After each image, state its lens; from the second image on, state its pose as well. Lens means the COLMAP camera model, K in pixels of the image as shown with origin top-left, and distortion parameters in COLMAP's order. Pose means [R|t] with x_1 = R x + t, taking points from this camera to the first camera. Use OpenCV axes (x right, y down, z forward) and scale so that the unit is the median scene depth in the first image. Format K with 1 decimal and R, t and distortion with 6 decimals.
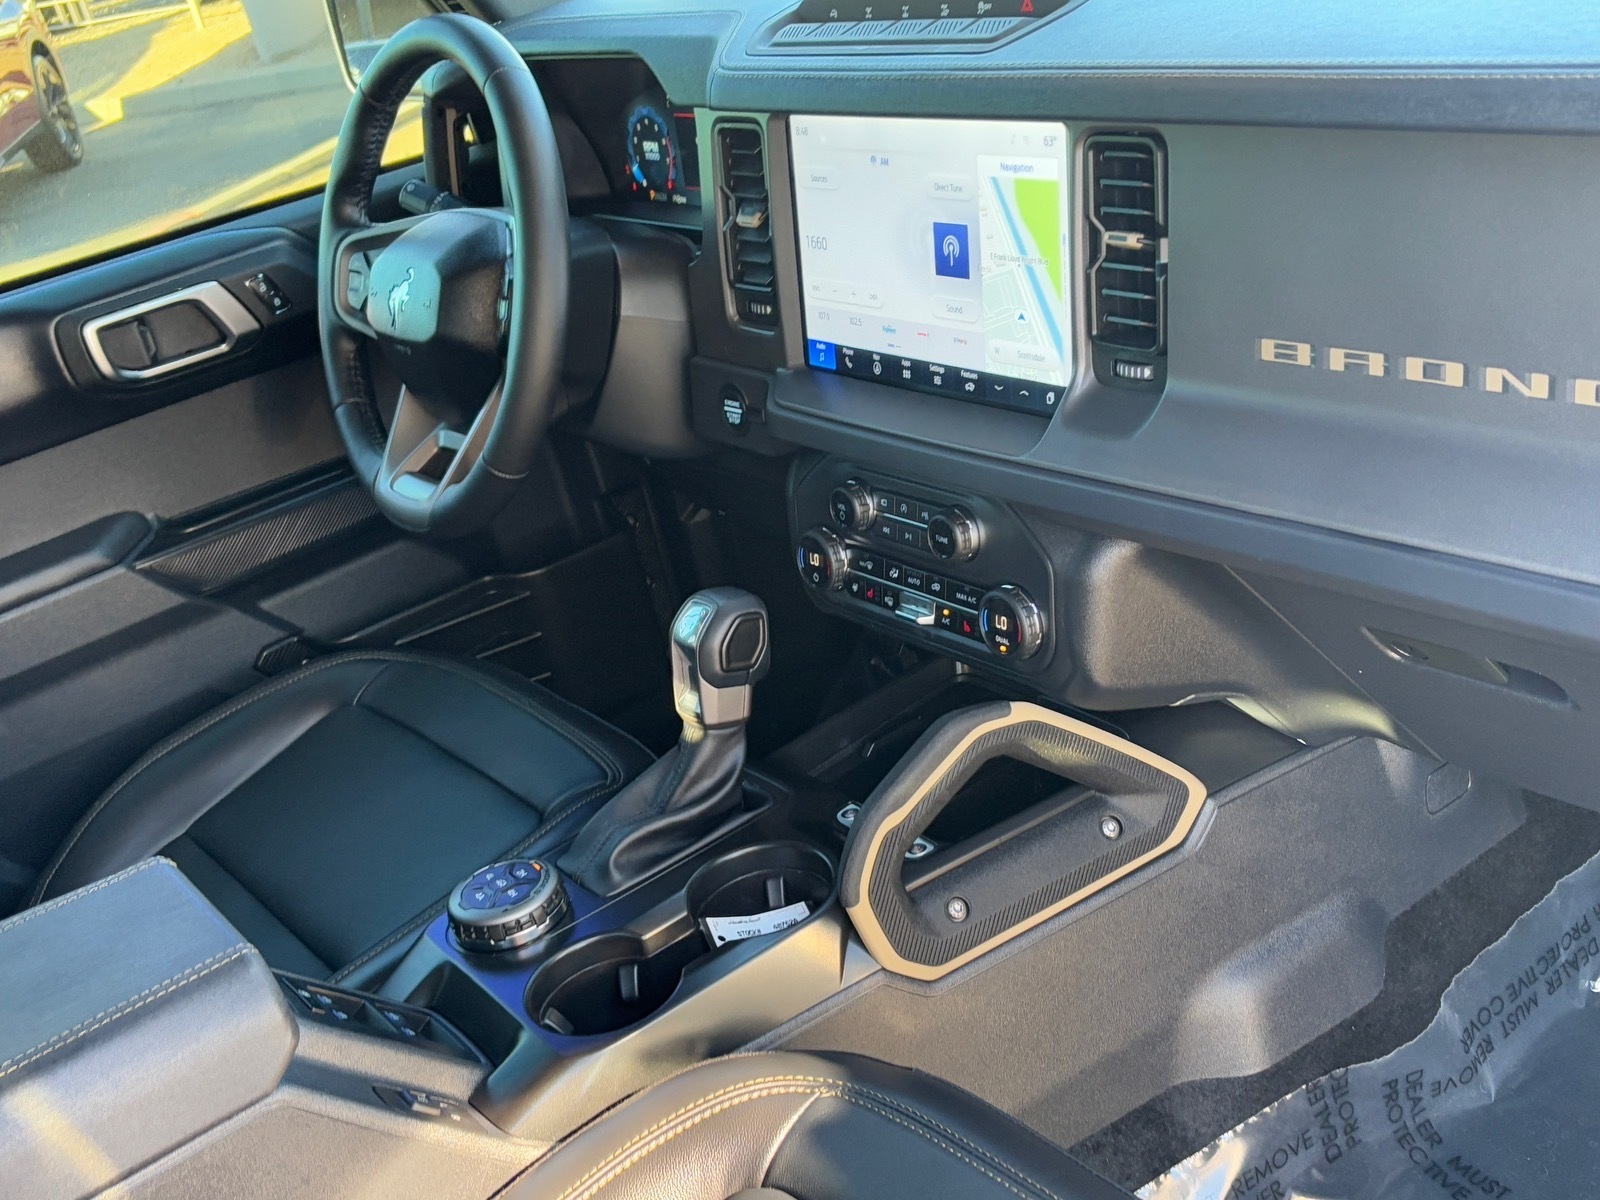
lens RADIAL K [[1788.8, 0, 804.7], [0, 1788.8, 609.5], [0, 0, 1]] dist [0.096045, 0.000000]
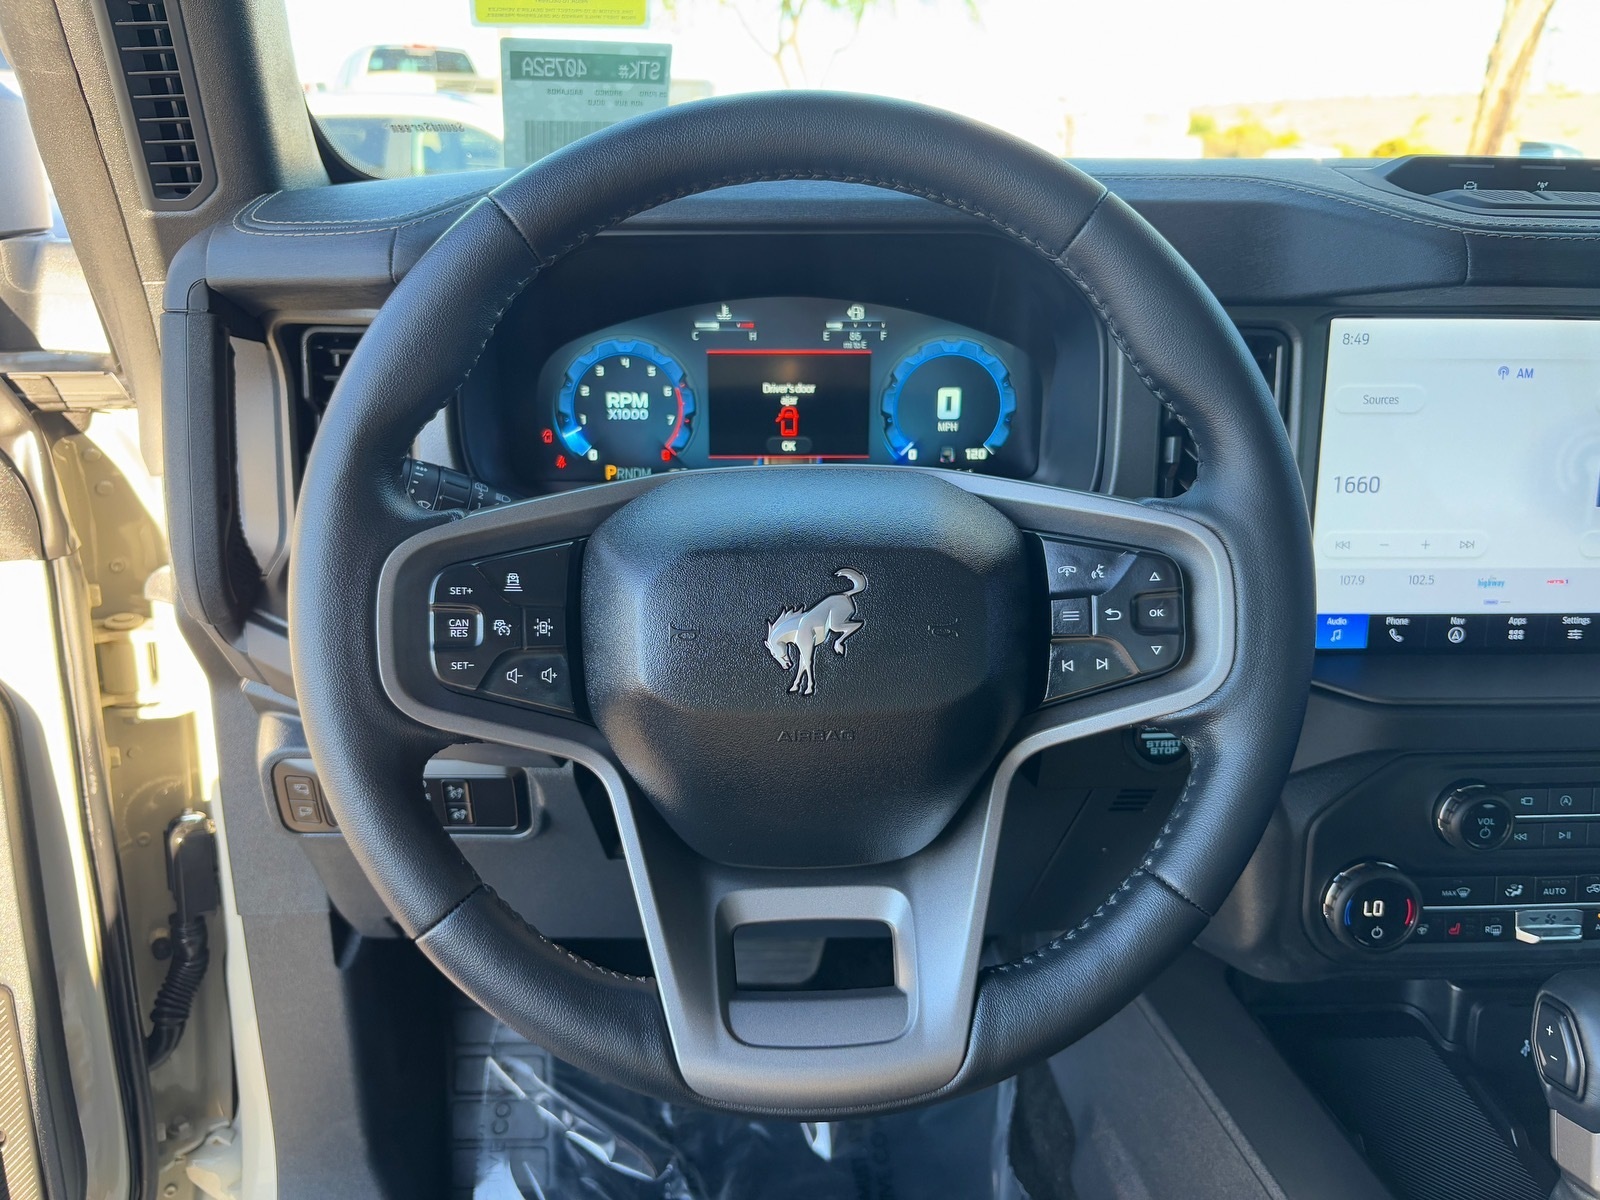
lens RADIAL K [[1228.0, 0, 798.7], [0, 1228.0, 597.2], [0, 0, 1]] dist [0.024704, -0.034641]
pose [[0.548378, -0.067708, 0.833485, -0.572381], [0.237881, 0.968168, -0.077861, -0.180386], [-0.801682, 0.240968, 0.547029, 0.951175]]
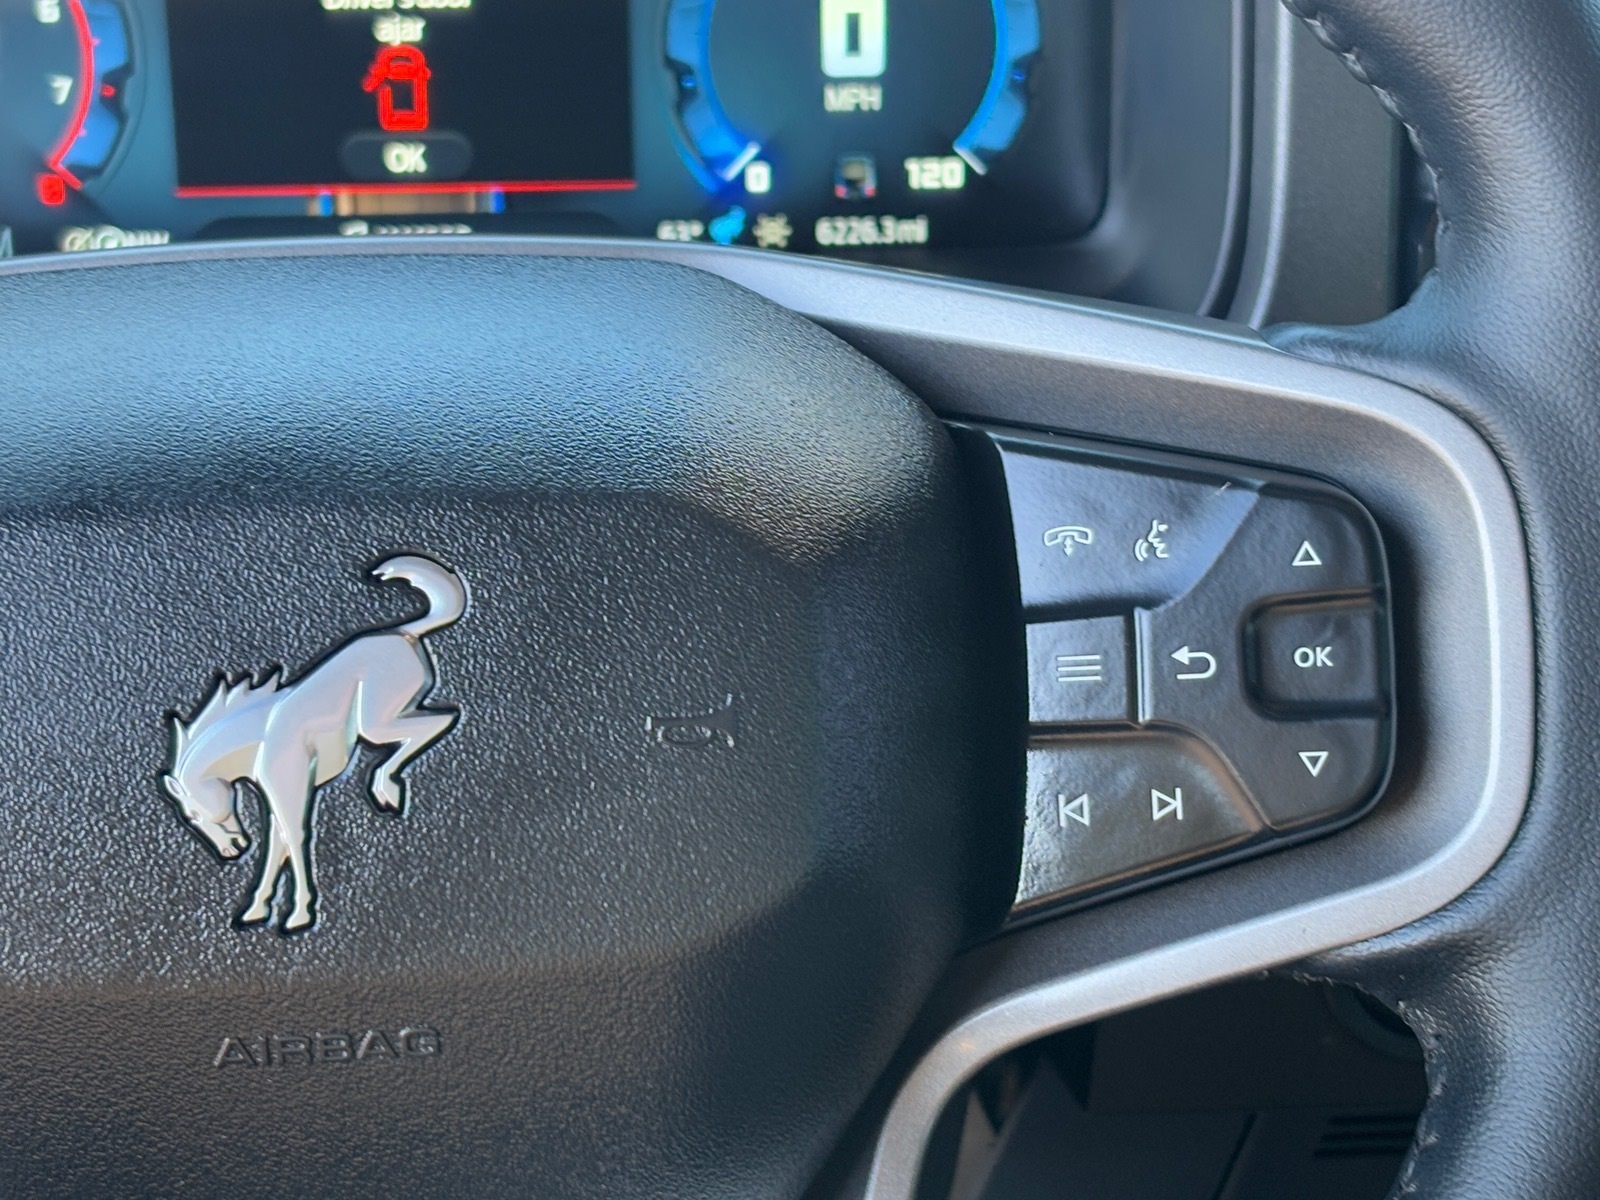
lens RADIAL K [[3223.5, 0, 870.4], [0, 3223.5, 595.2], [0, 0, 1]] dist [0.124686, 0.000000]
pose [[0.504409, -0.106056, 0.856927, -0.517616], [0.263456, 0.964008, -0.035768, -0.185780], [-0.822291, 0.243804, 0.514196, 0.928966]]
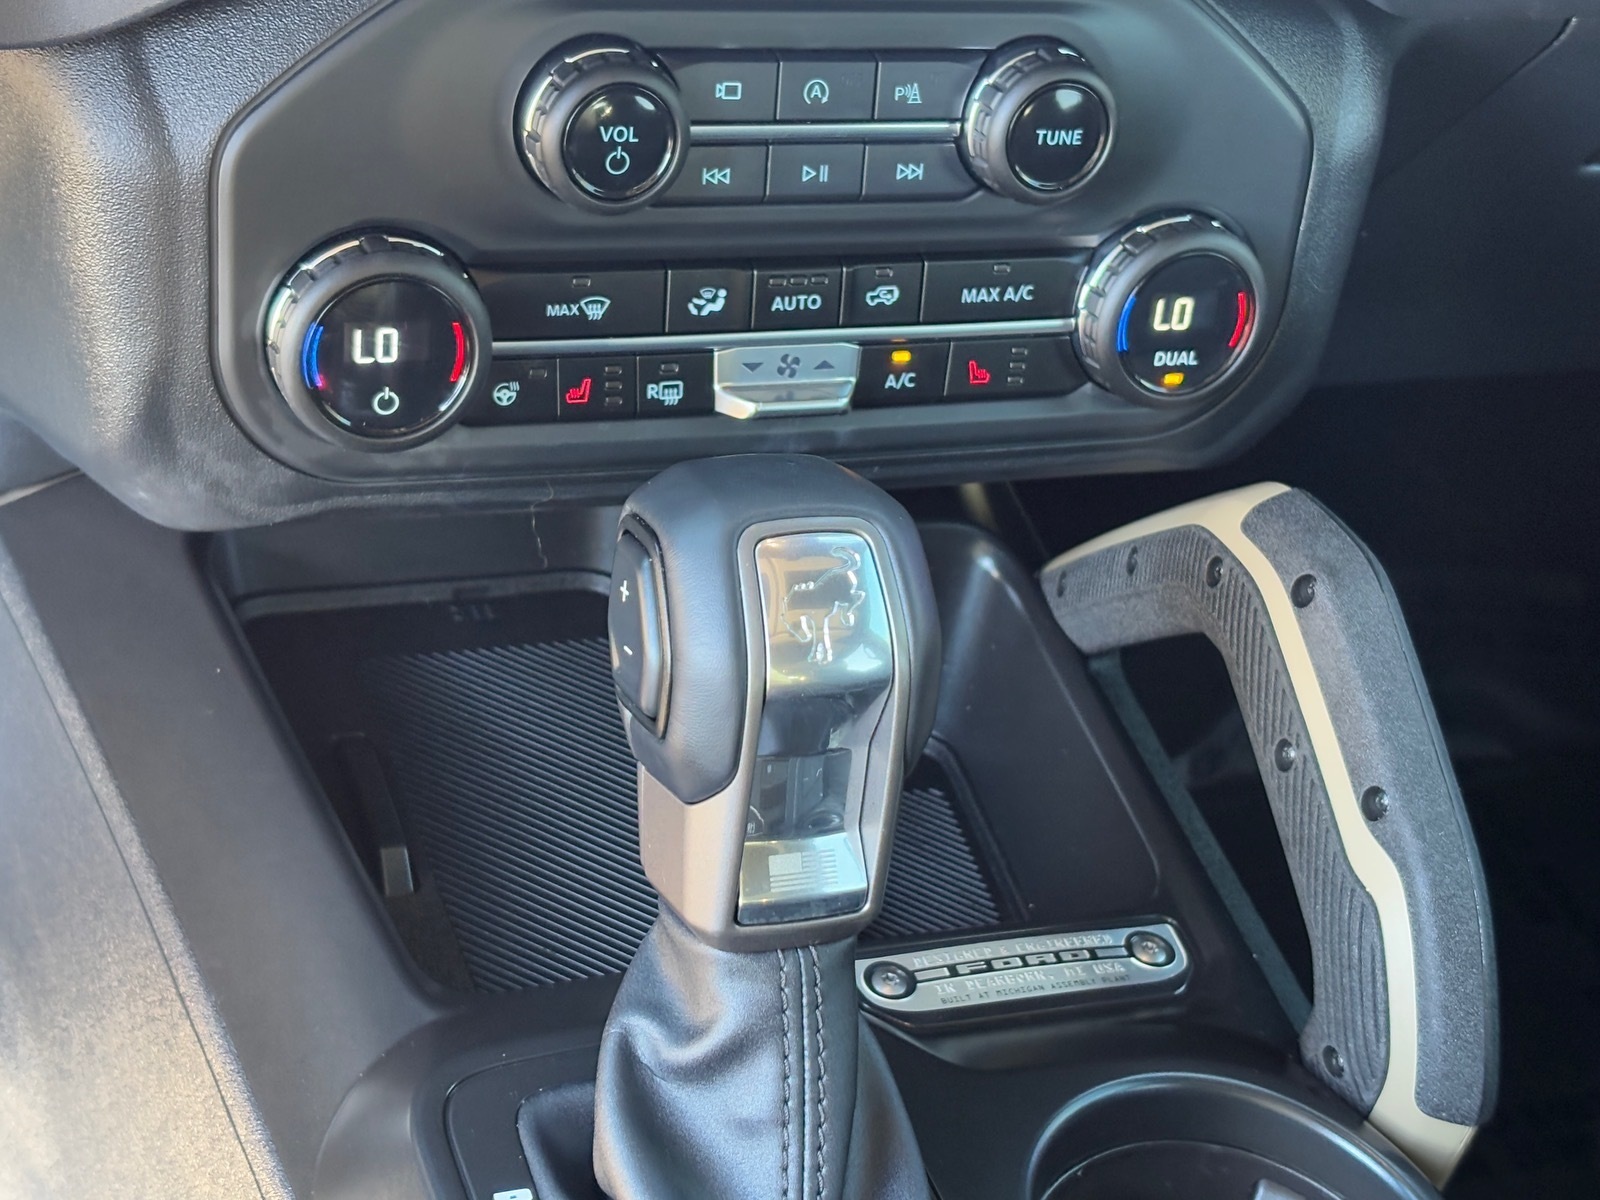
lens RADIAL K [[2645.3, 0, 797.1], [0, 2645.3, 591.8], [0, 0, 1]] dist [0.090967, 0.000000]
pose [[0.251357, -0.324482, 0.911883, -0.433470], [0.205822, 0.938502, 0.277220, -0.107445], [-0.945757, 0.118004, 0.302684, 0.861760]]
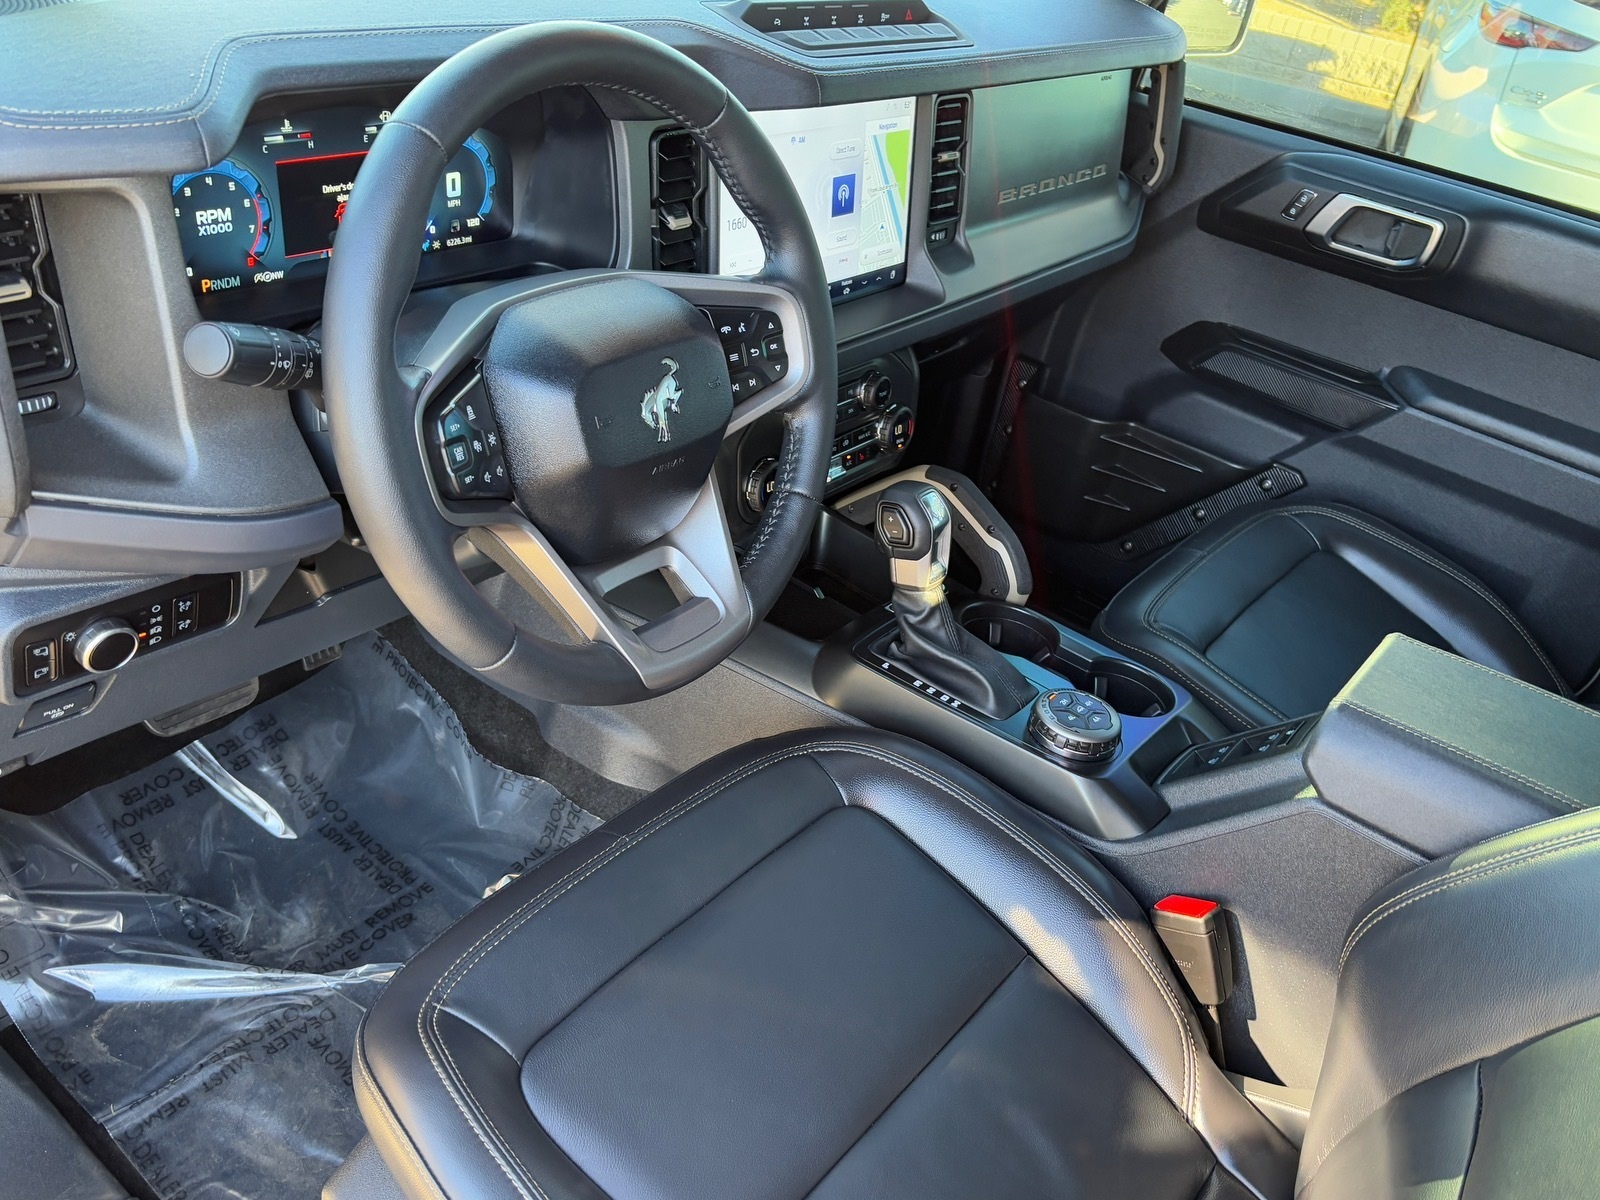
lens RADIAL K [[1357.5, 0, 804.7], [0, 1357.5, 608.7], [0, 0, 1]] dist [0.028291, -0.051285]
pose [[-0.288624, -0.365309, 0.885012, -0.906694], [0.313836, 0.837184, 0.447917, -0.389919], [-0.904546, 0.407028, -0.126984, 1.217100]]
